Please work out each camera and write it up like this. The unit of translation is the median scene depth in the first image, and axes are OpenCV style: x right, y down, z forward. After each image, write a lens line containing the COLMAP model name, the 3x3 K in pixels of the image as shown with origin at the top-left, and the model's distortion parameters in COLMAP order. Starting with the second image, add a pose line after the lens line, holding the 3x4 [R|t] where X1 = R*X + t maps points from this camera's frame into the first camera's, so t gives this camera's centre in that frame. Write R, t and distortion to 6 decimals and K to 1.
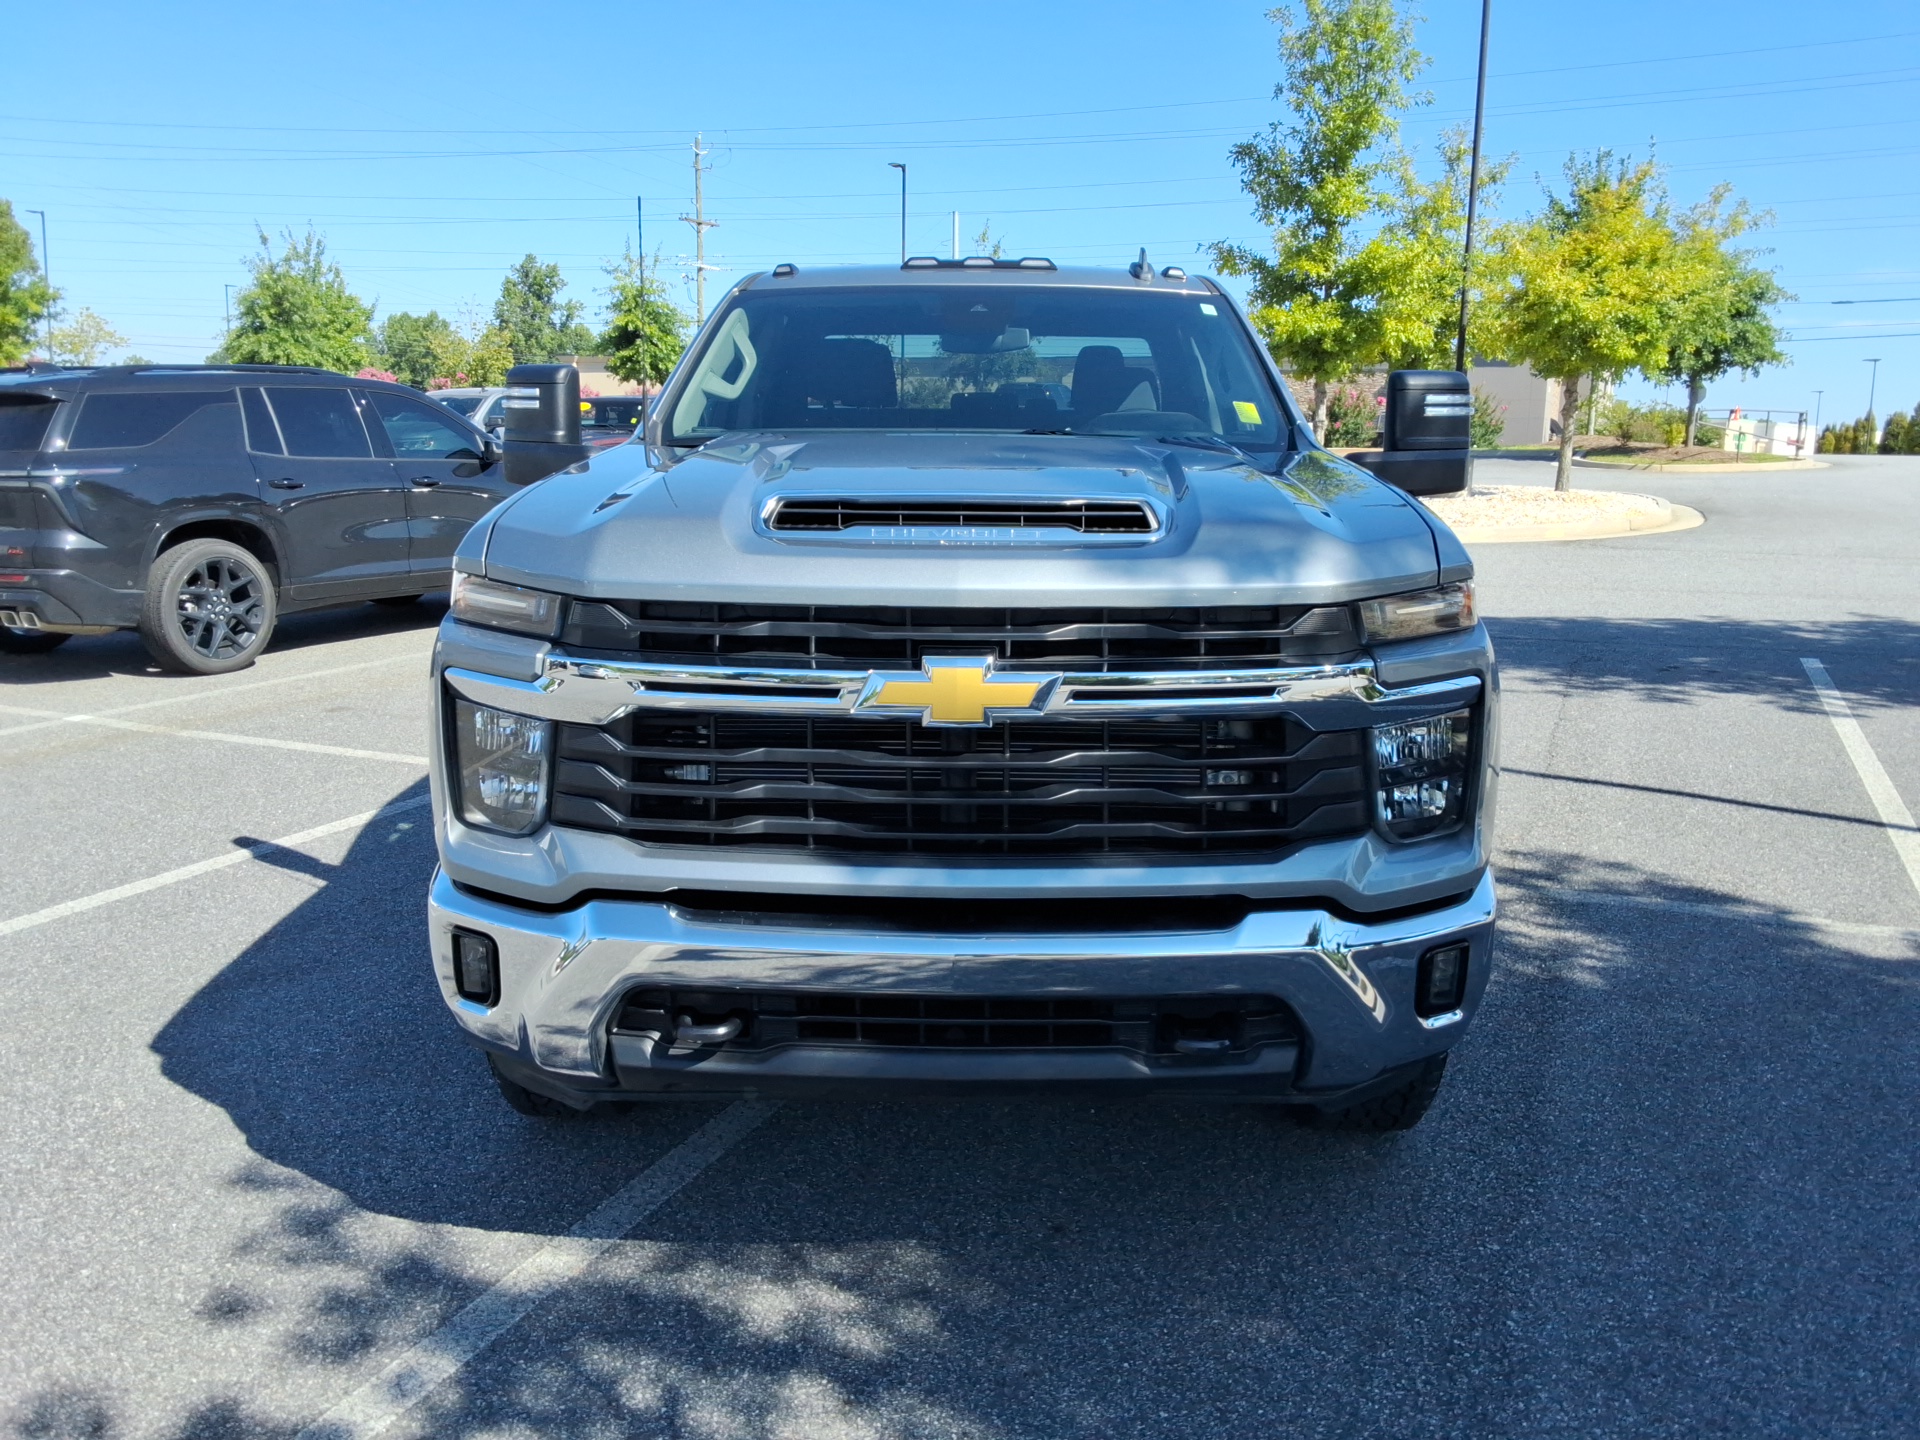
lens RADIAL K [[1529.3, 0, 960.0], [0, 1529.3, 720.0], [0, 0, 1]] dist [0.075773, -0.175318]
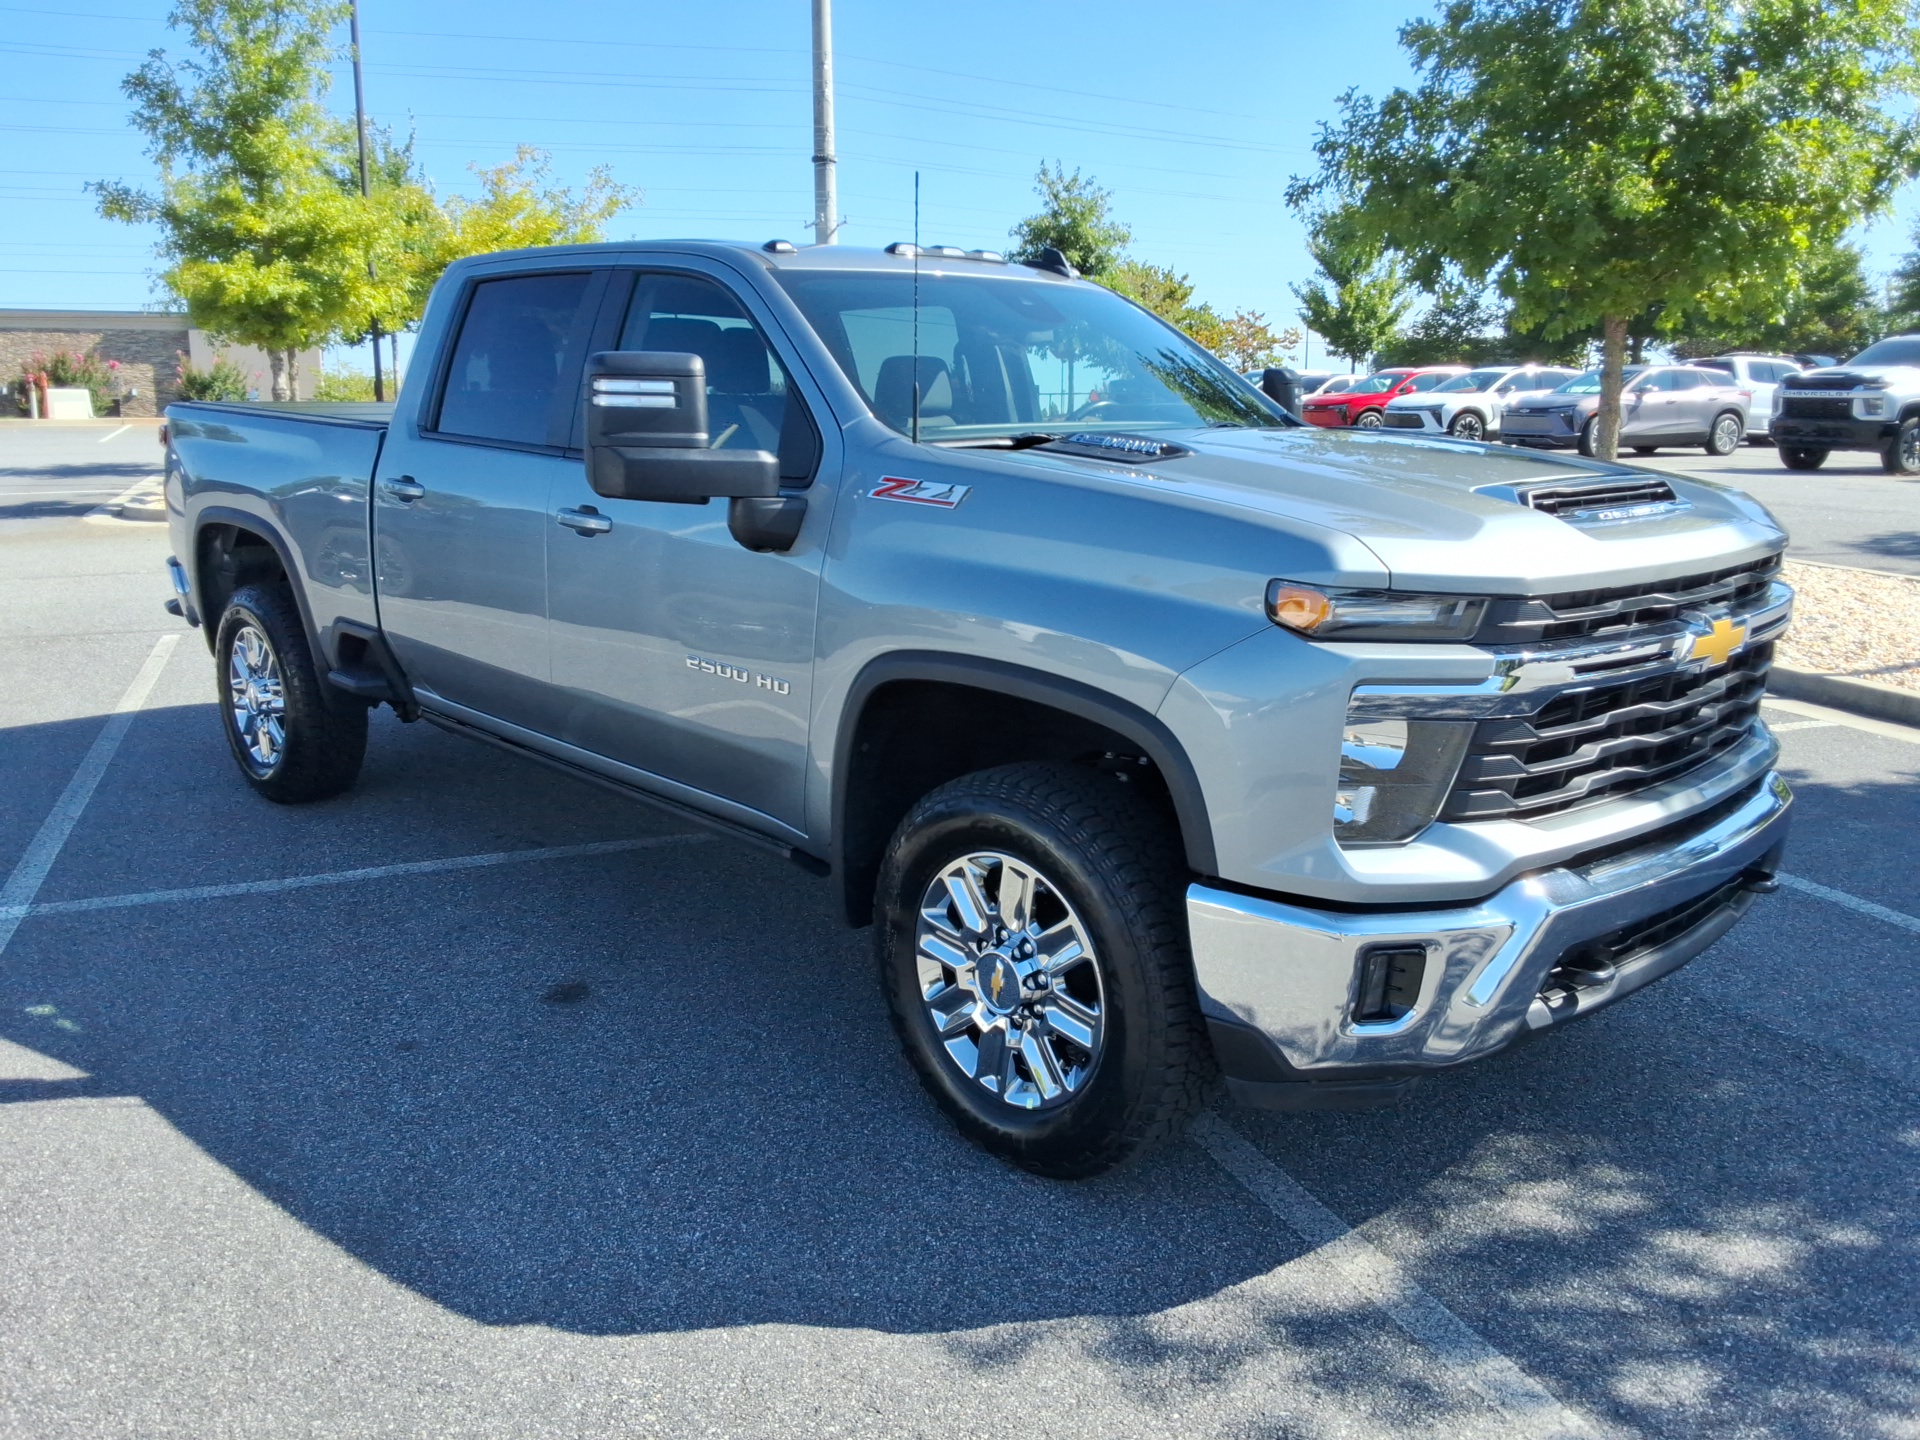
lens RADIAL K [[1541.6, 0, 987.6], [0, 1541.6, 687.4], [0, 0, 1]] dist [0.109442, -0.176114]
pose [[0.701082, -0.133417, 0.700488, -1.057799], [0.134647, 0.989438, 0.053690, -0.104100], [-0.700253, 0.056678, 0.711641, 0.409760]]
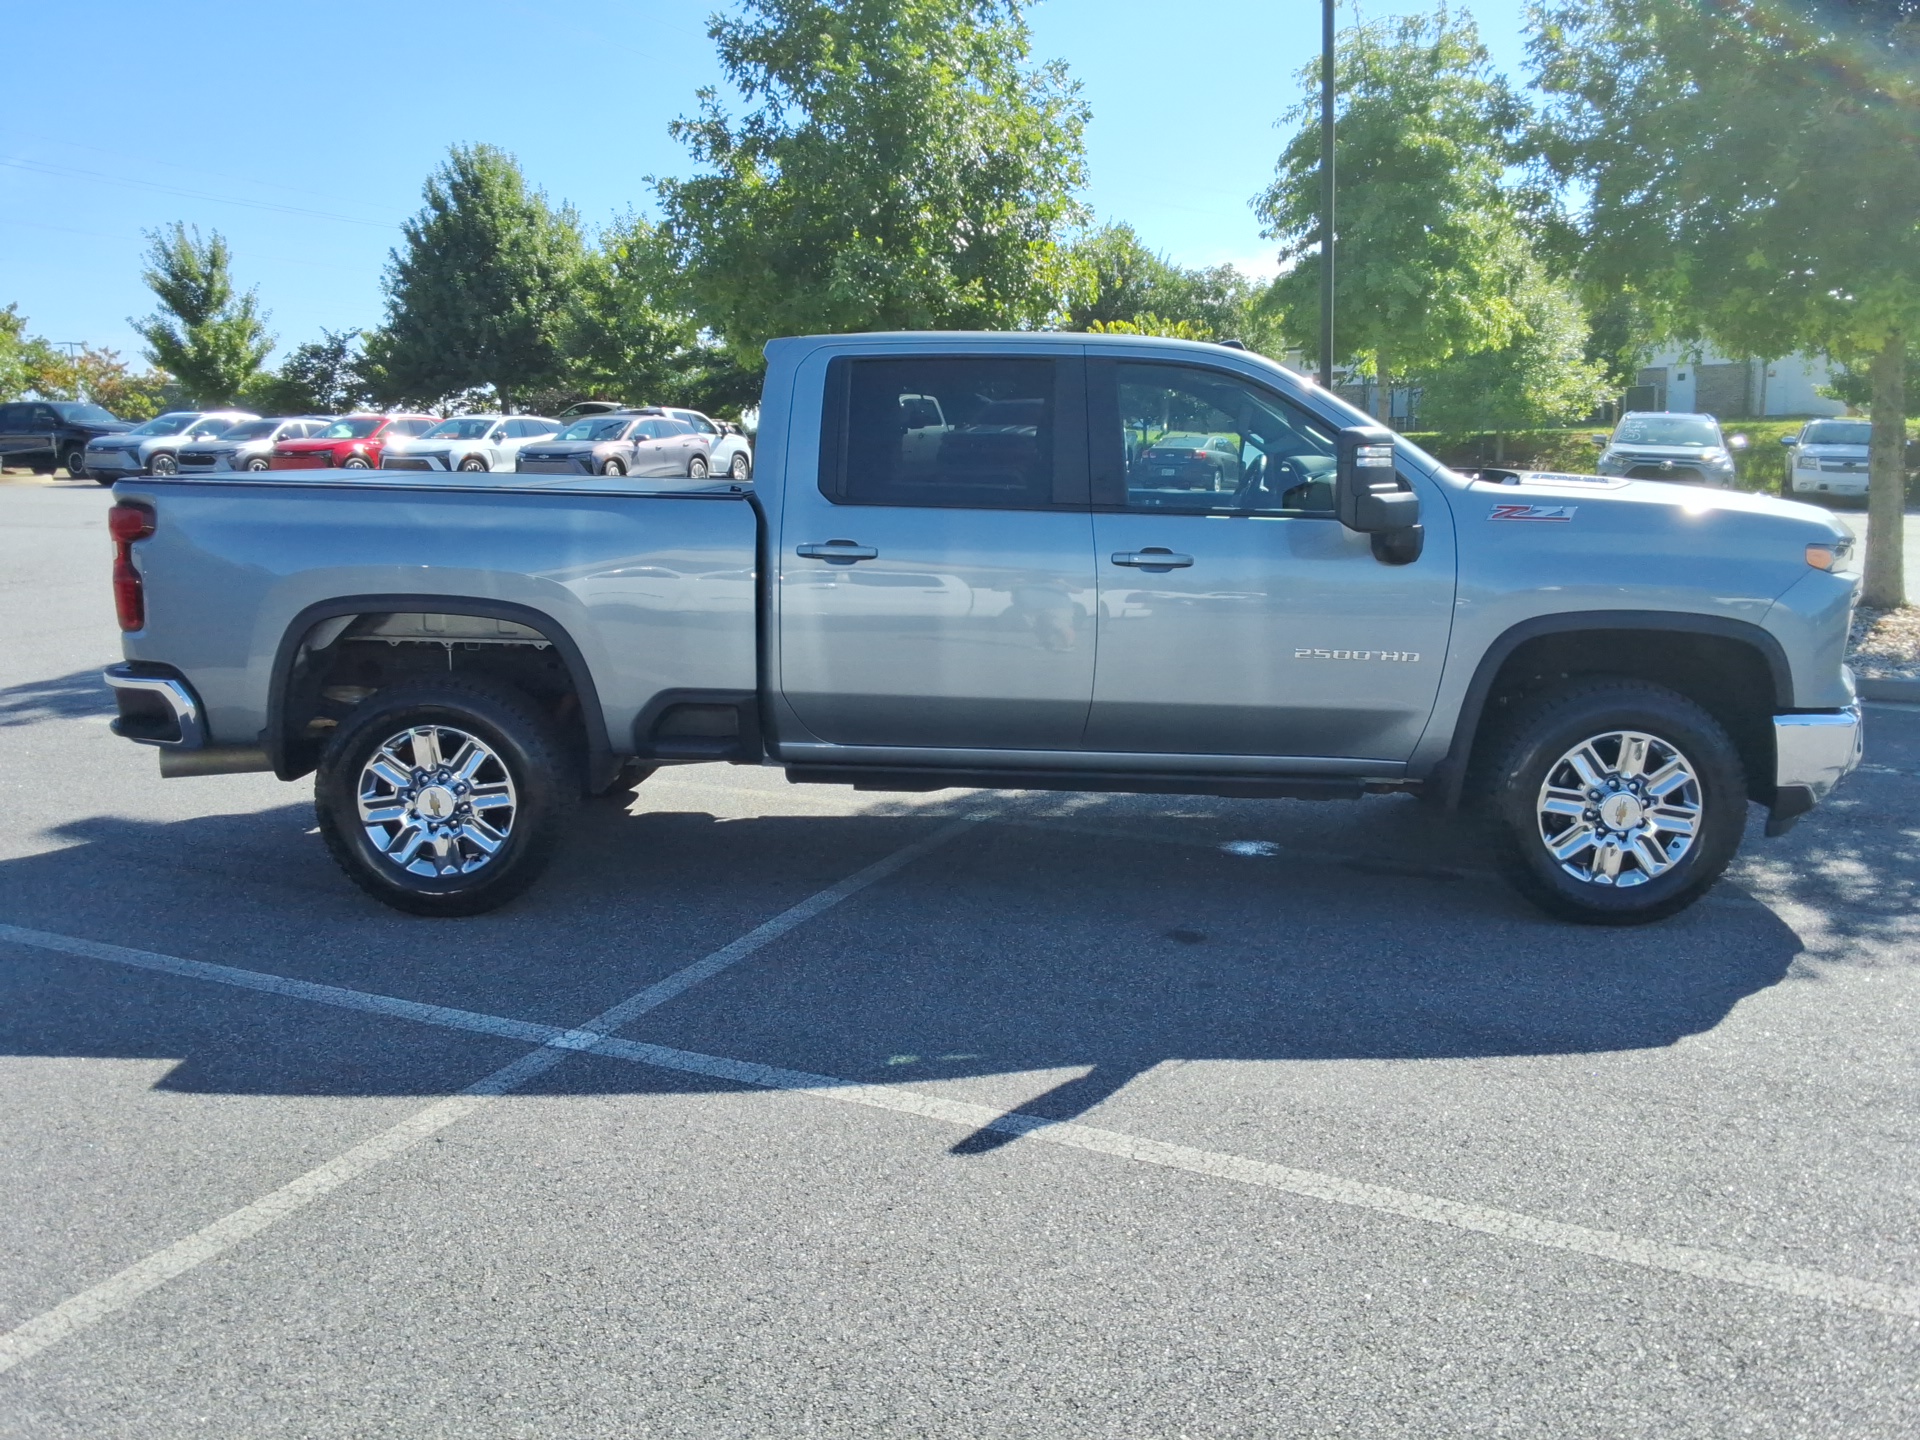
lens RADIAL K [[1541.6, 0, 987.6], [0, 1541.6, 687.4], [0, 0, 1]] dist [0.109442, -0.176114]
pose [[0.002545, -0.163504, 0.986539, -2.038771], [0.195763, 0.967536, 0.159849, -0.397807], [-0.980648, 0.192721, 0.034470, 1.784264]]
